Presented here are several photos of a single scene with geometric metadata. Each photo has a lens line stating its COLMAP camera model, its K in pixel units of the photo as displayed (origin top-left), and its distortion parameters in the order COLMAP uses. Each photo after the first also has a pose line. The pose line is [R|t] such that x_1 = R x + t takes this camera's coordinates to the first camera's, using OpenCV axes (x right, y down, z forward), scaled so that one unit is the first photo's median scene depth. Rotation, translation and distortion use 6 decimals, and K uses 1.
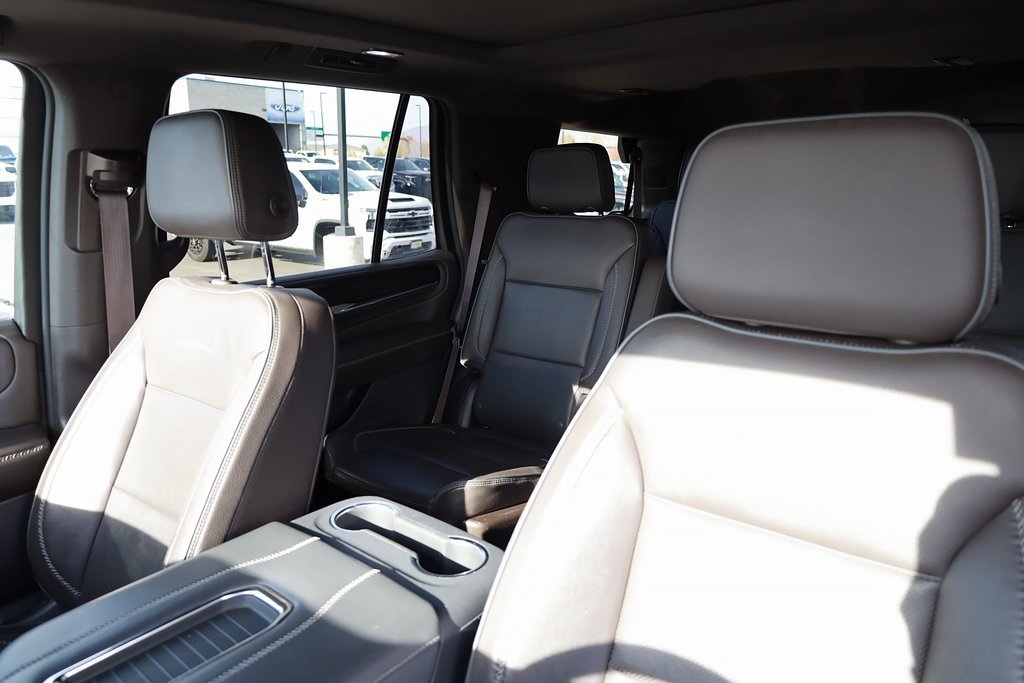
lens RADIAL K [[698.6, 0, 509.4], [0, 698.6, 339.9], [0, 0, 1]] dist [-0.017645, 0.012898]
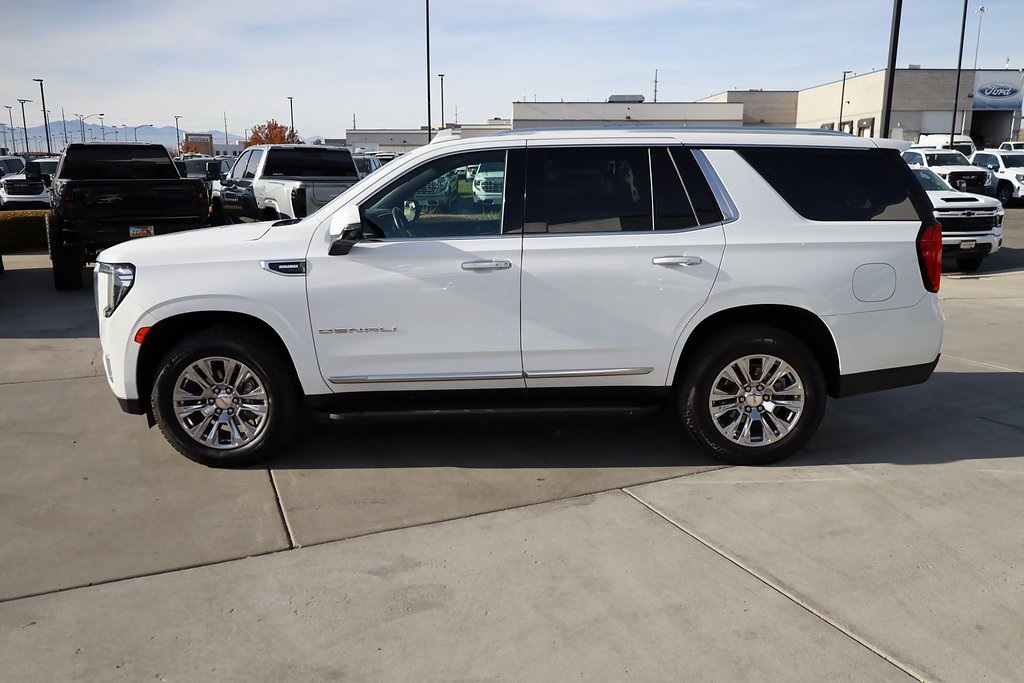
lens RADIAL K [[848.6, 0, 516.1], [0, 848.6, 339.0], [0, 0, 1]] dist [-0.003094, -0.000078]
pose [[0.642433, 0.143825, -0.752725, 0.373425], [-0.170007, 0.984504, 0.043015, 0.050860], [0.747247, 0.100334, 0.656928, -0.248152]]
